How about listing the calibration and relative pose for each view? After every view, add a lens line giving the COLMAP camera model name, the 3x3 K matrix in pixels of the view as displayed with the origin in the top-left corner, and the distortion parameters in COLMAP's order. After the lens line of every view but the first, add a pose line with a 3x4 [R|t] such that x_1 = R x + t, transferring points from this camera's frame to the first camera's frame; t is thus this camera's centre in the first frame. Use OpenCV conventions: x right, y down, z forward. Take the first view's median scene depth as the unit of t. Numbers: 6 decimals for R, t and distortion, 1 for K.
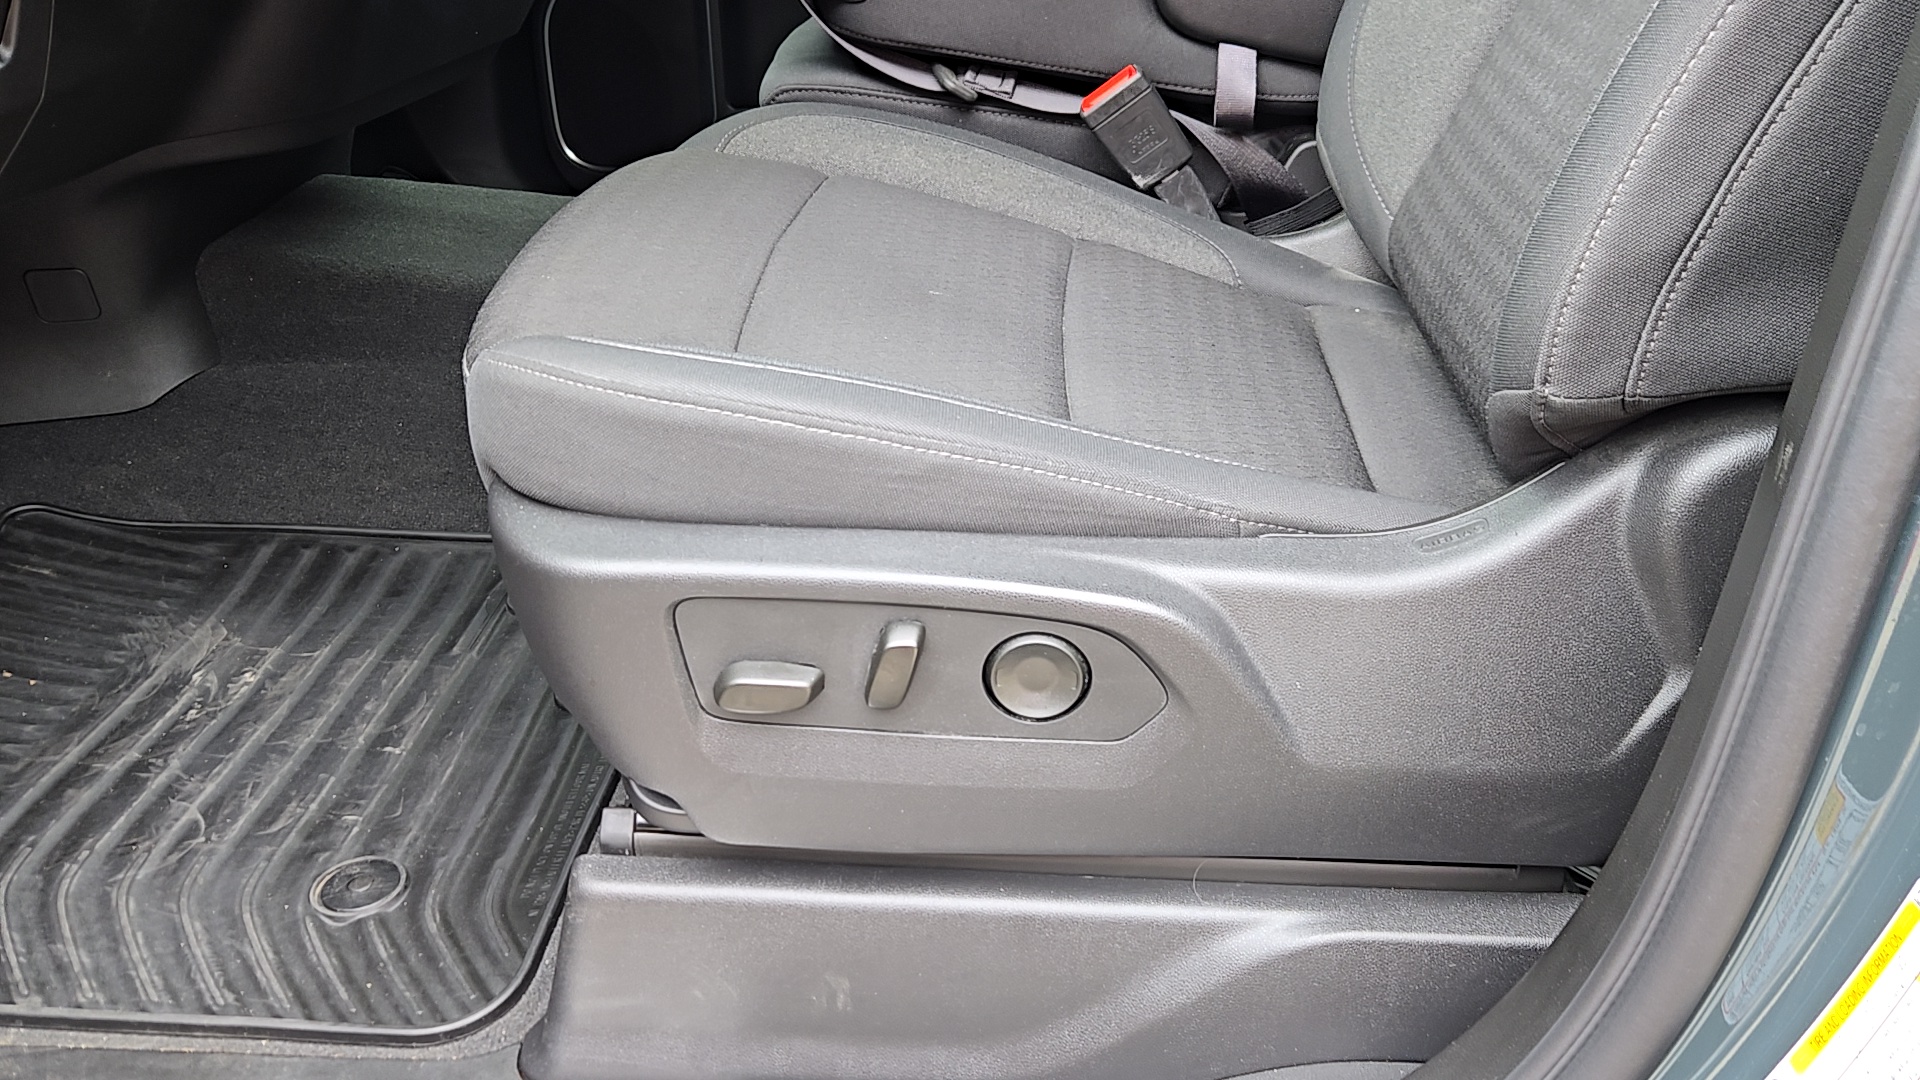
lens RADIAL K [[1603.2, 0, 952.8], [0, 1603.2, 534.0], [0, 0, 1]] dist [0.000534, 0.011230]
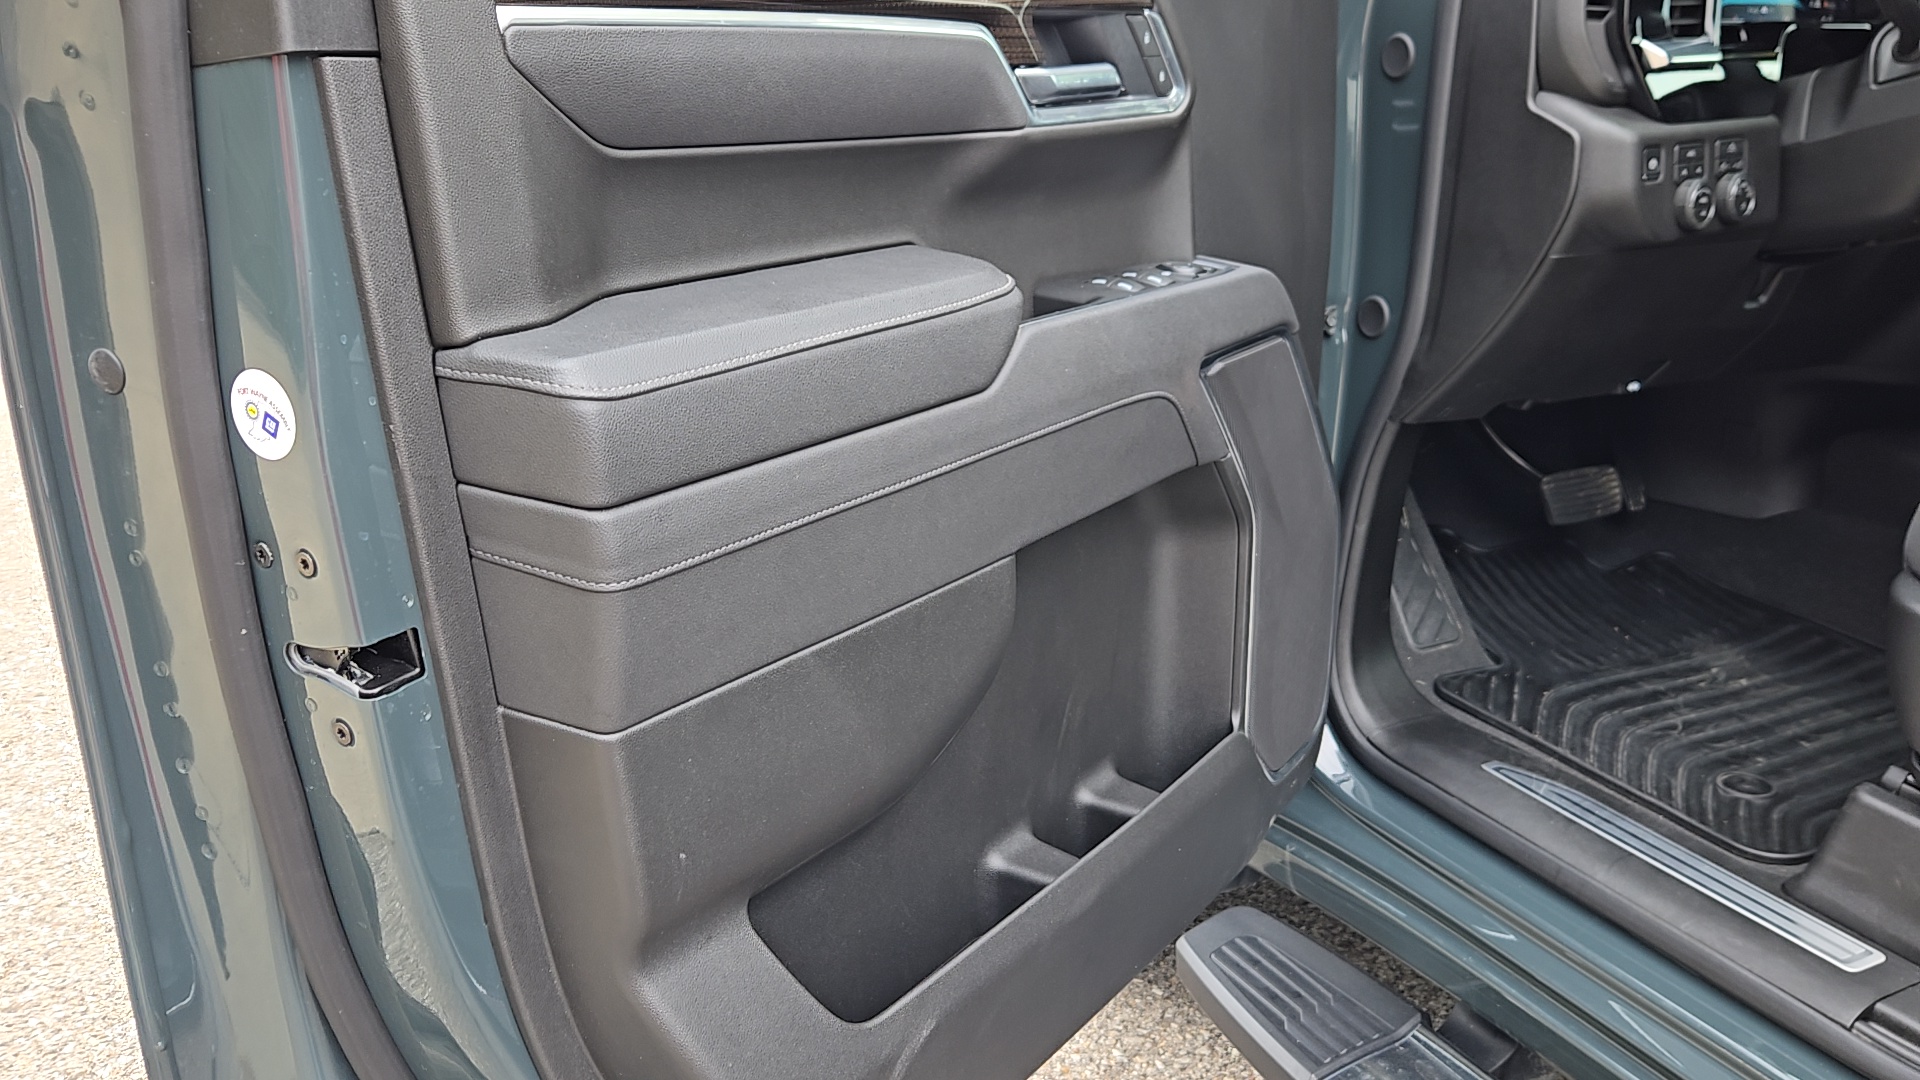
lens RADIAL K [[1603.2, 0, 952.8], [0, 1603.2, 534.0], [0, 0, 1]] dist [0.000534, 0.011230]
pose [[0.526610, 0.295946, -0.796930, 0.382806], [-0.398457, 0.914022, 0.076130, 0.147310], [0.750942, 0.277452, 0.599255, -0.601596]]
